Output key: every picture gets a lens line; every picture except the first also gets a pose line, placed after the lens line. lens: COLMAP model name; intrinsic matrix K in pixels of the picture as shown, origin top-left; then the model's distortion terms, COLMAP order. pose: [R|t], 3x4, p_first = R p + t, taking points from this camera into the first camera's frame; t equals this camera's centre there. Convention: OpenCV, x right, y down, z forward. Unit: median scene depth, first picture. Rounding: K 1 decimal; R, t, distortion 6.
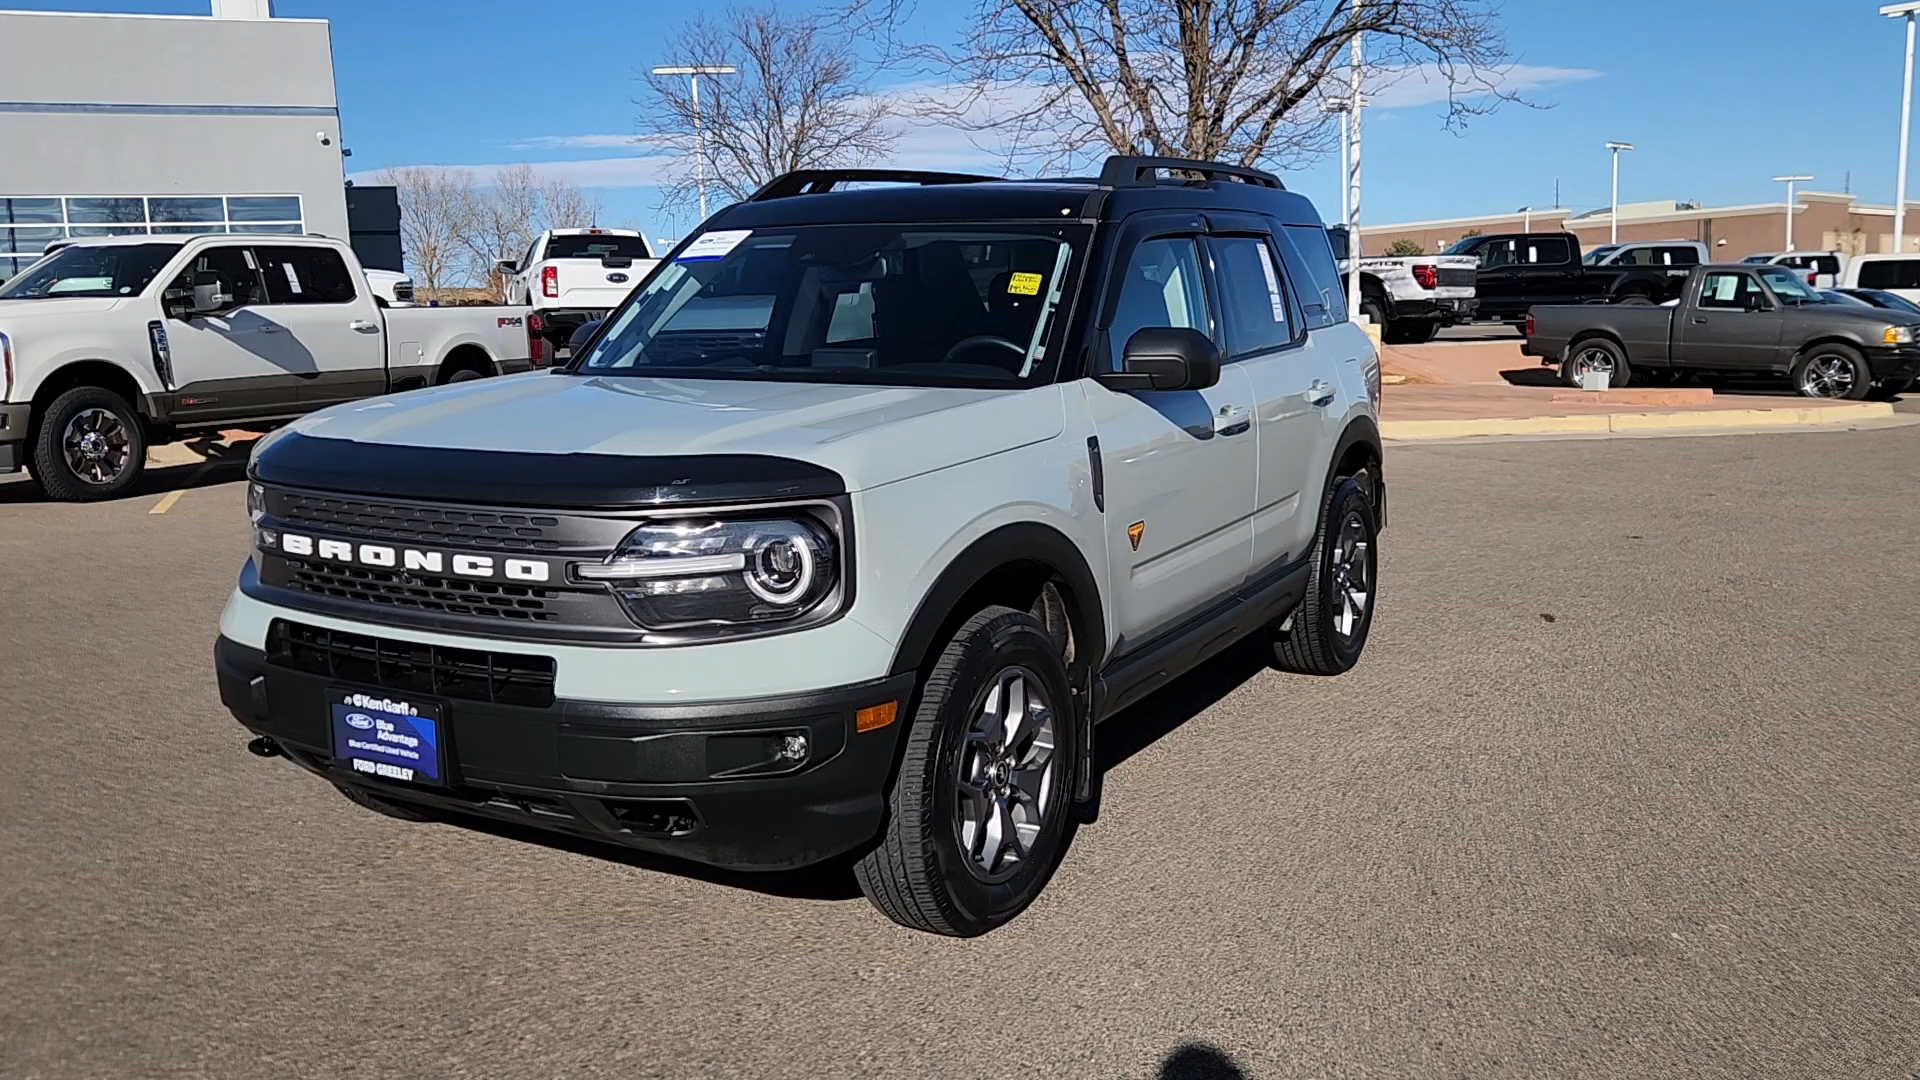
lens RADIAL K [[1622.9, 0, 951.4], [0, 1622.9, 561.1], [0, 0, 1]] dist [0.032401, -0.018371]
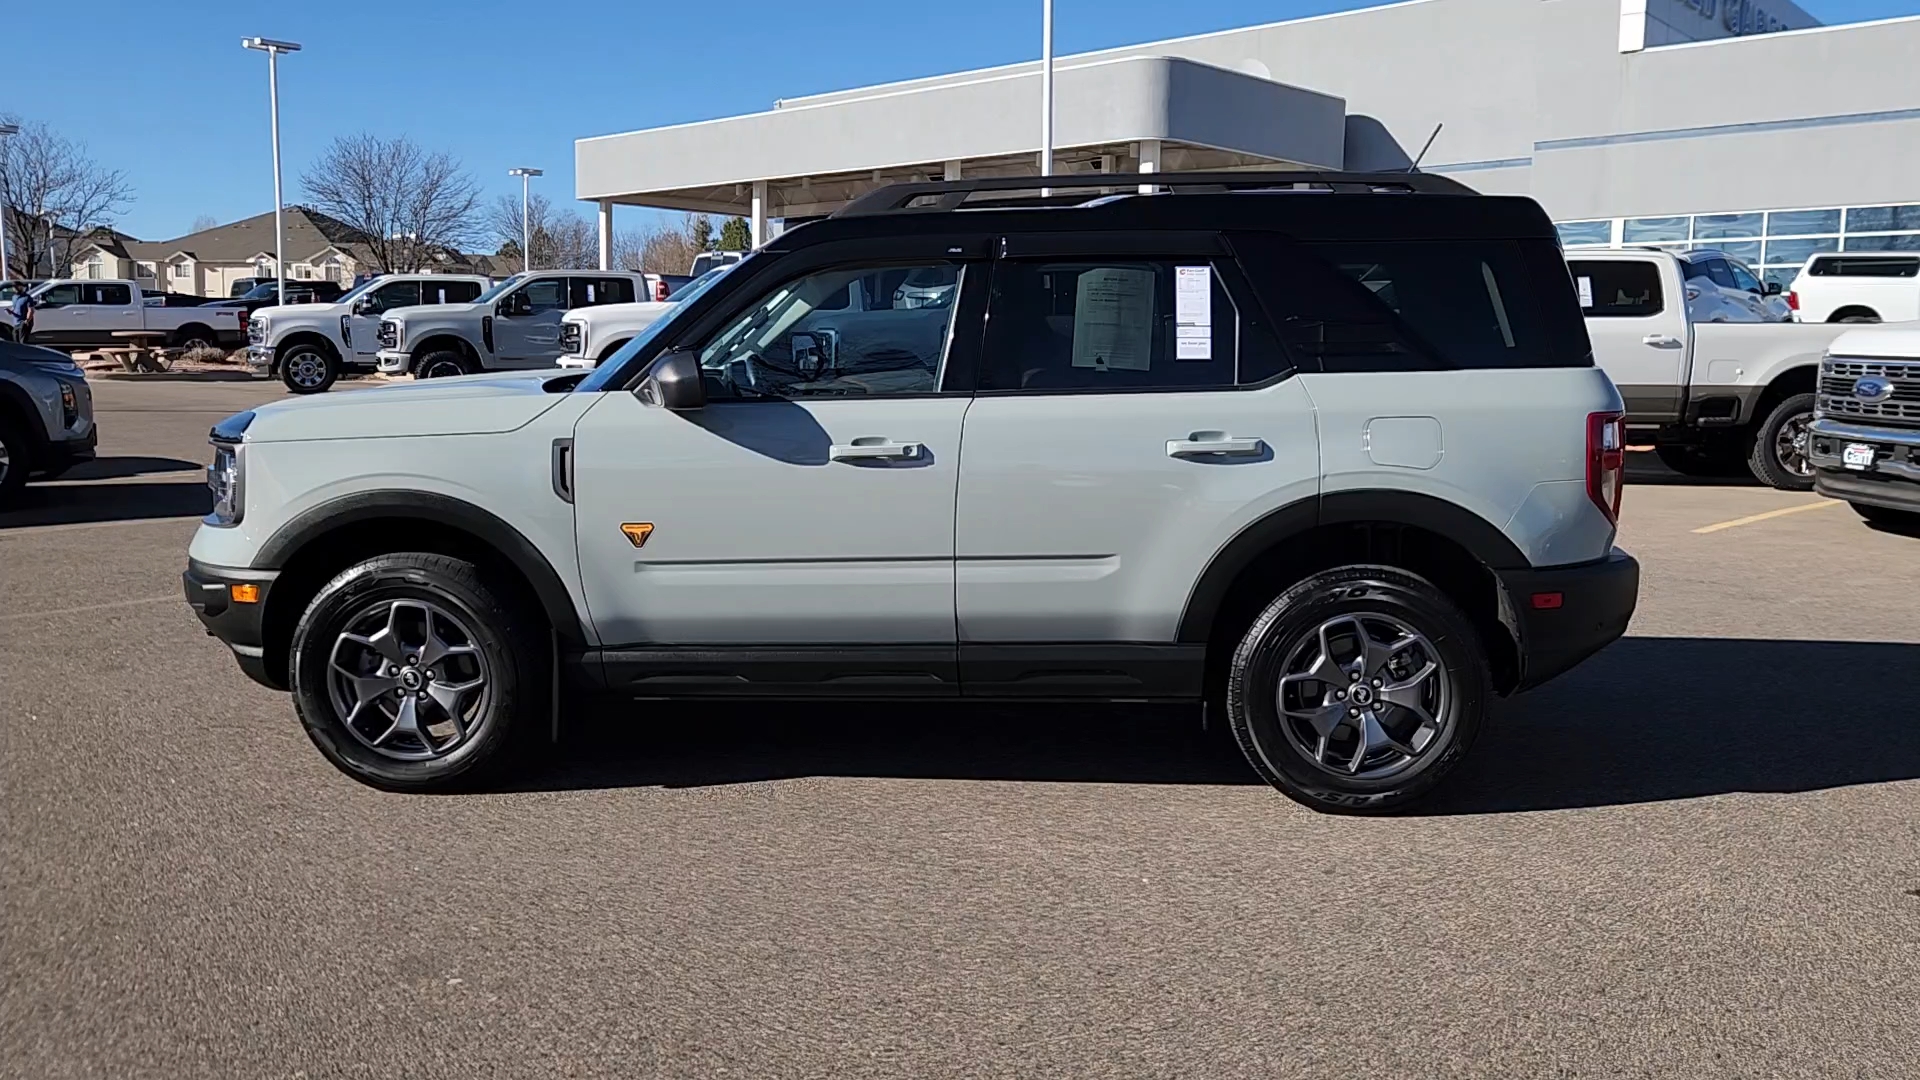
lens RADIAL K [[1622.9, 0, 945.0], [0, 1622.9, 537.9], [0, 0, 1]] dist [0.032401, -0.018371]
pose [[0.435146, 0.142162, -0.889066, 0.363910], [-0.158340, 0.984149, 0.079868, -0.041327], [0.886327, 0.106021, 0.450759, 0.206677]]
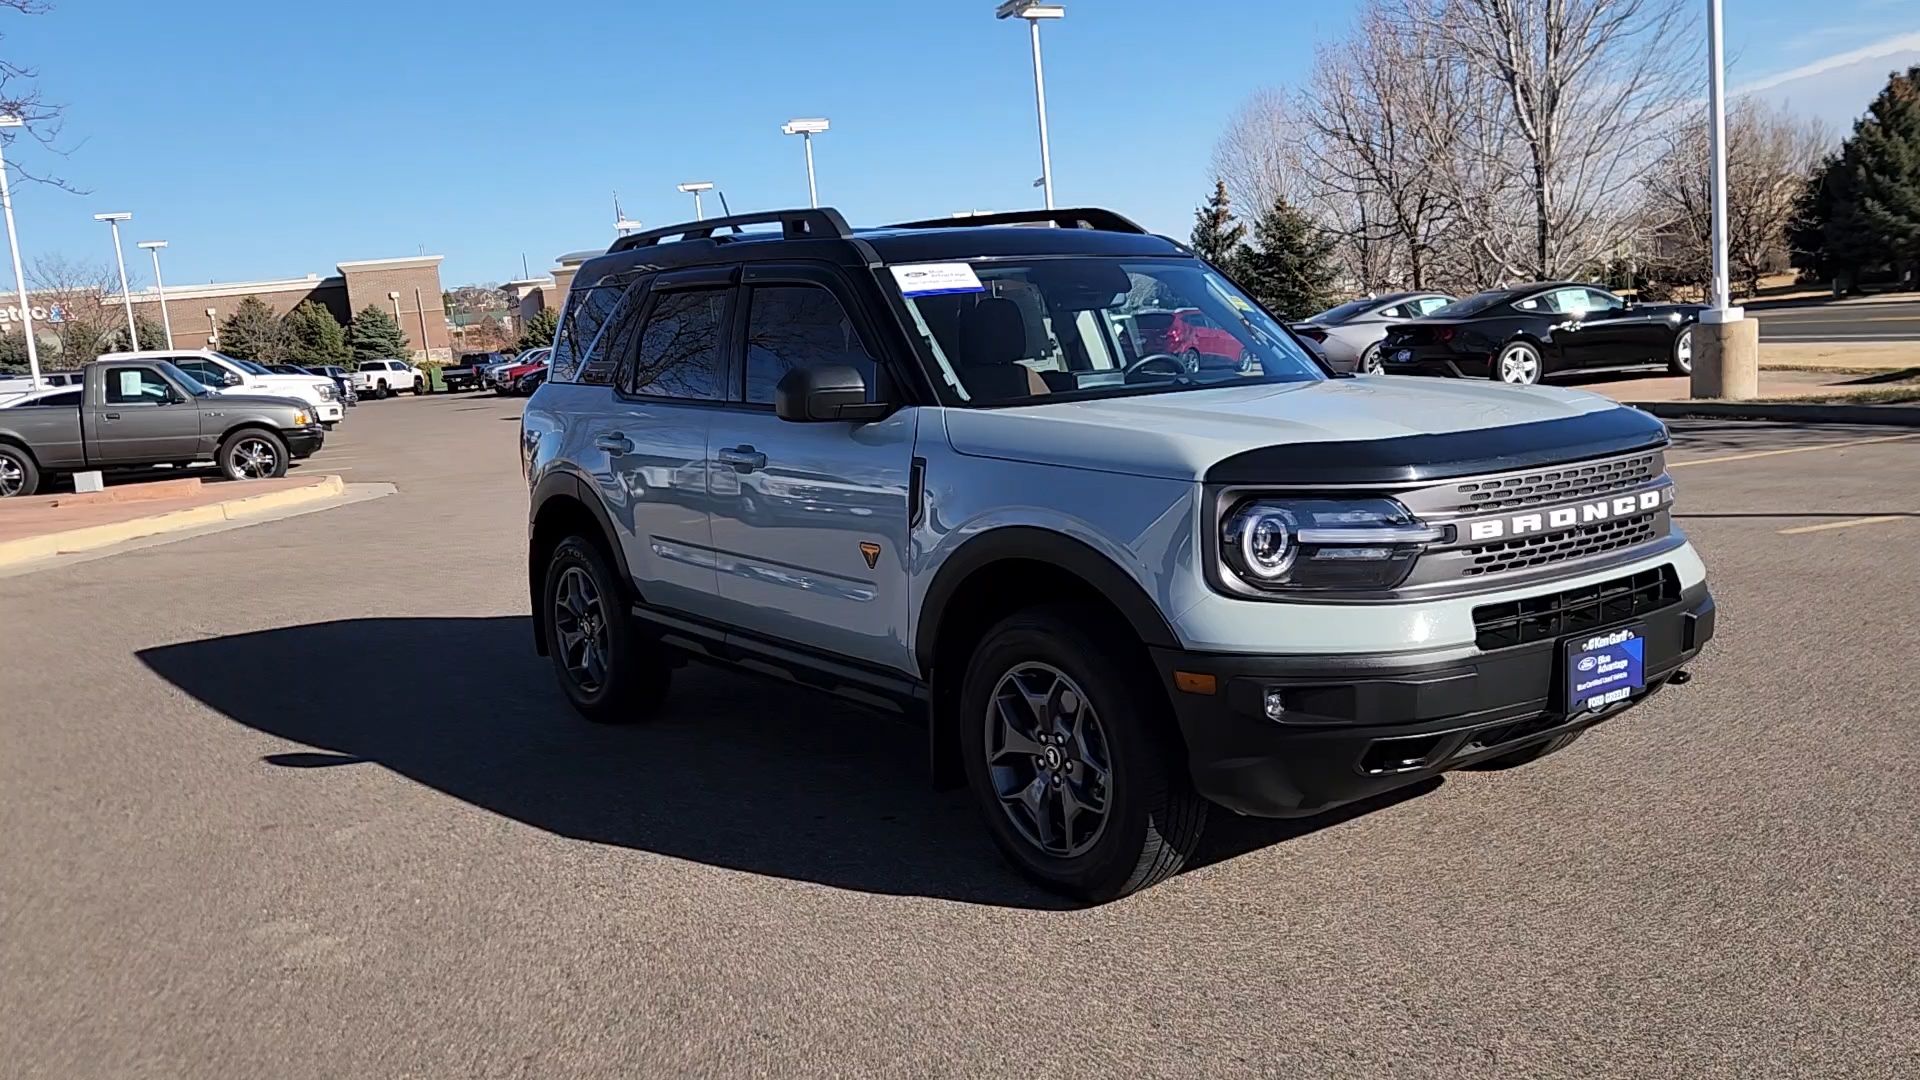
lens RADIAL K [[1622.9, 0, 948.5], [0, 1622.9, 554.8], [0, 0, 1]] dist [0.032401, -0.018371]
pose [[0.408650, -0.139779, 0.901924, -0.373126], [0.204509, 0.977099, 0.058769, -0.031759], [-0.889483, 0.160436, 0.427878, 0.216693]]
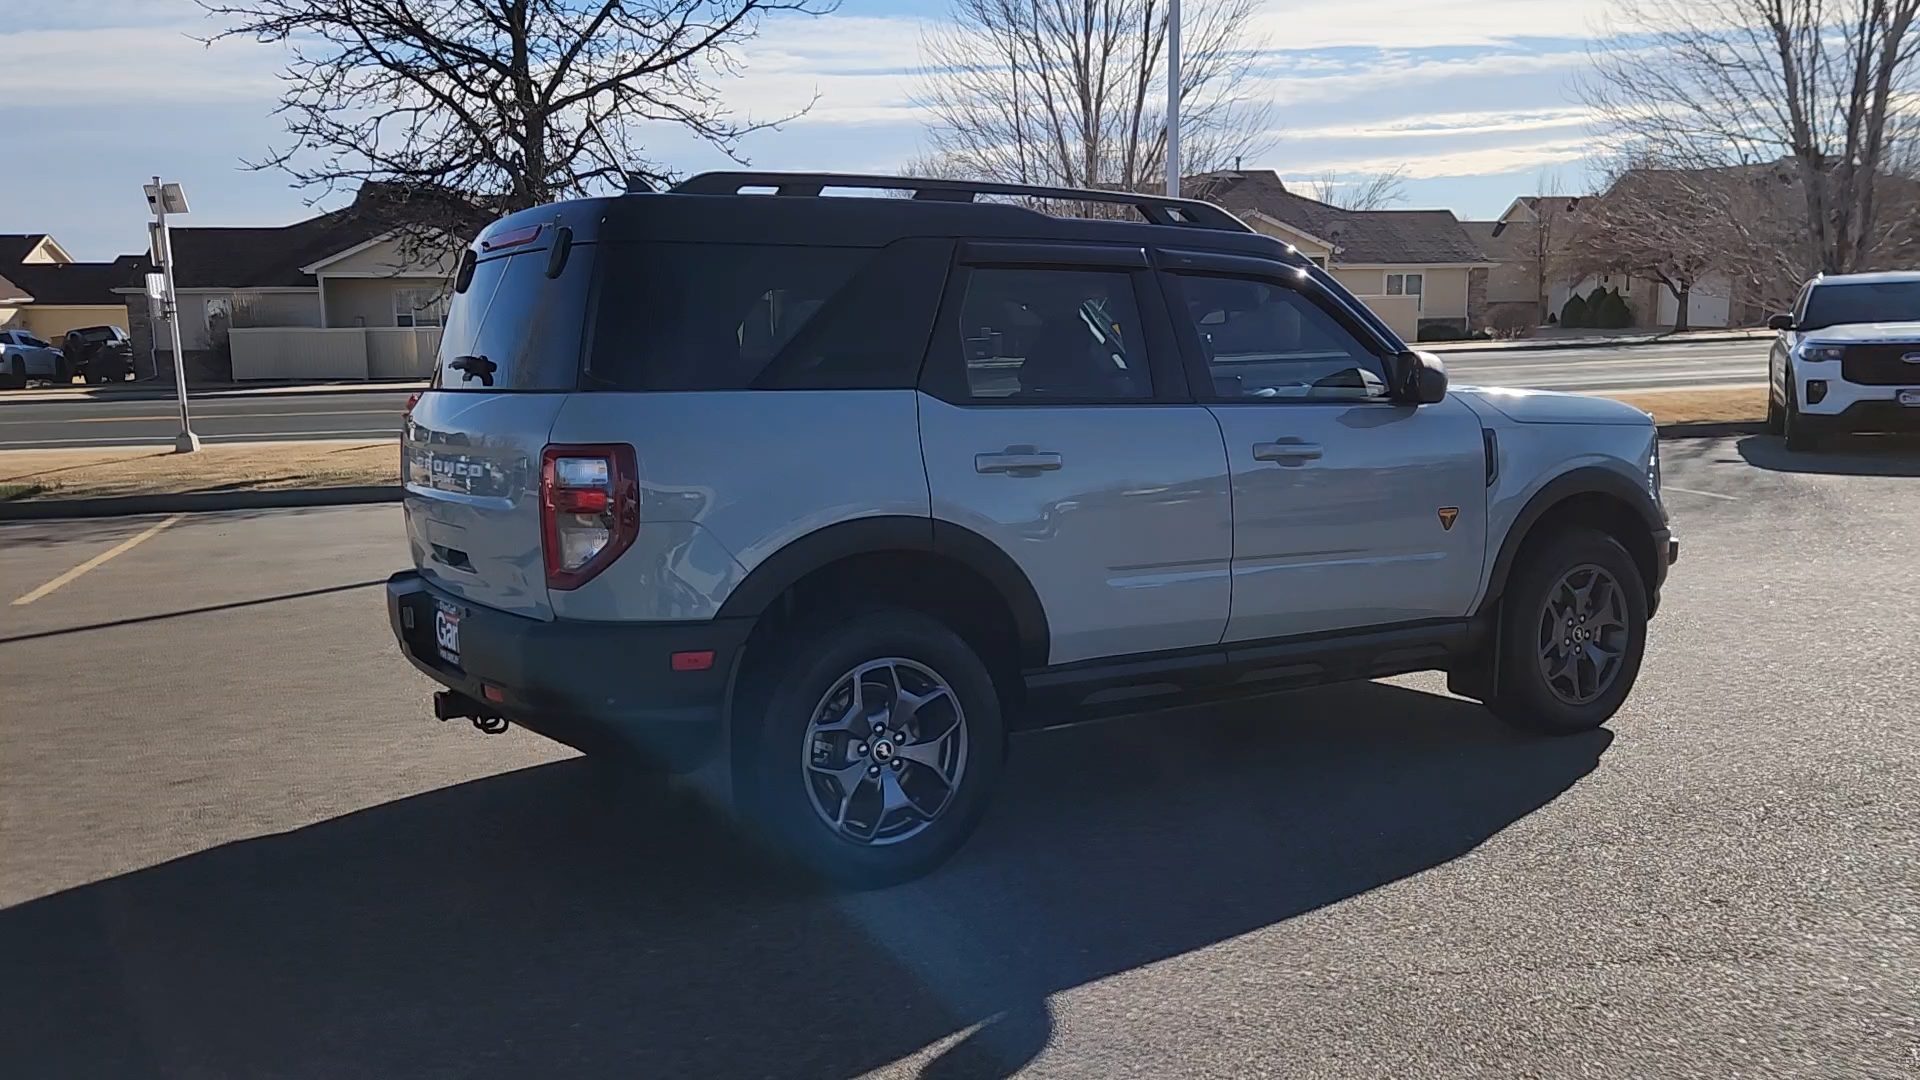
lens RADIAL K [[1622.9, 0, 948.9], [0, 1622.9, 552.0], [0, 0, 1]] dist [0.032401, -0.018371]
pose [[-0.880038, -0.029255, 0.474001, -0.162946], [0.108123, 0.959545, 0.259965, -0.118606], [-0.462431, 0.280030, -0.841273, 0.742303]]
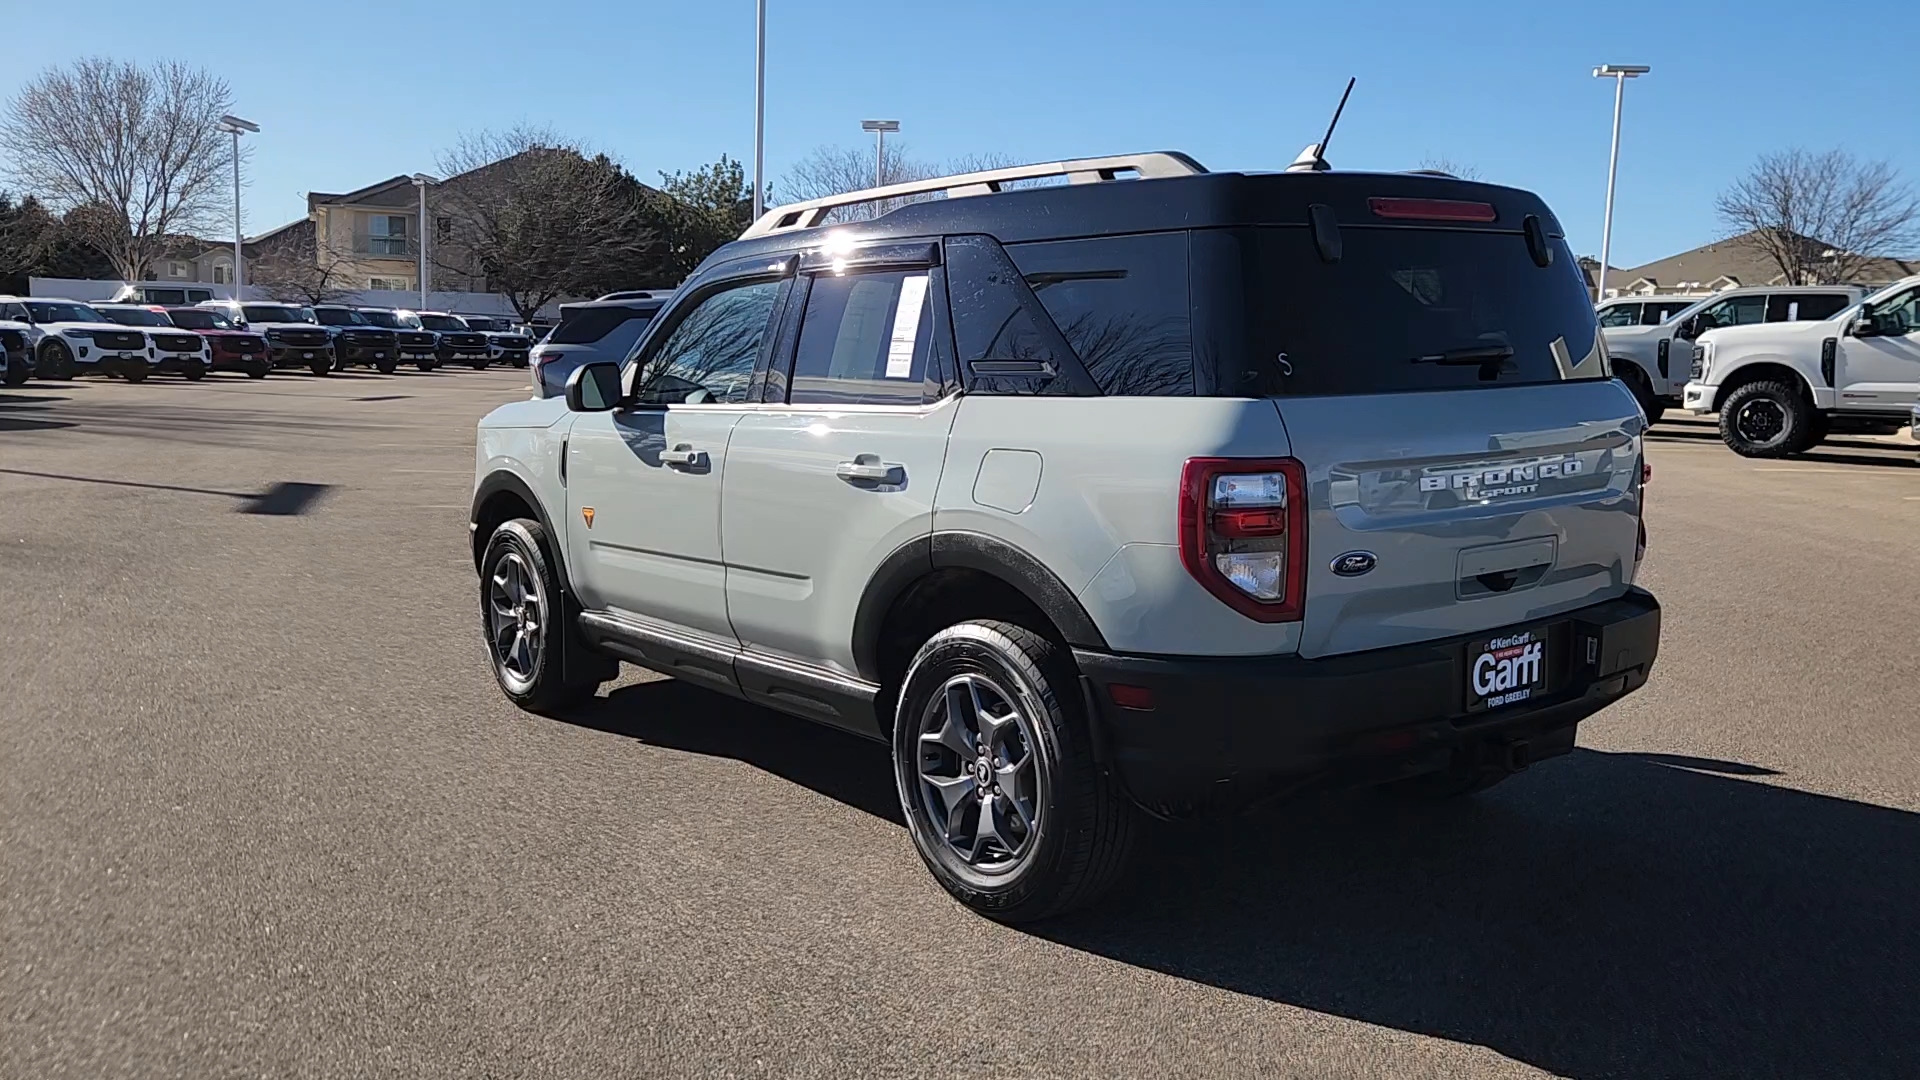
lens RADIAL K [[1622.9, 0, 951.3], [0, 1622.9, 537.0], [0, 0, 1]] dist [0.032401, -0.018371]
pose [[-0.391258, 0.130409, -0.910994, 0.364623], [-0.144469, 0.968931, 0.200750, -0.093374], [0.908871, 0.210156, -0.360262, 0.528732]]
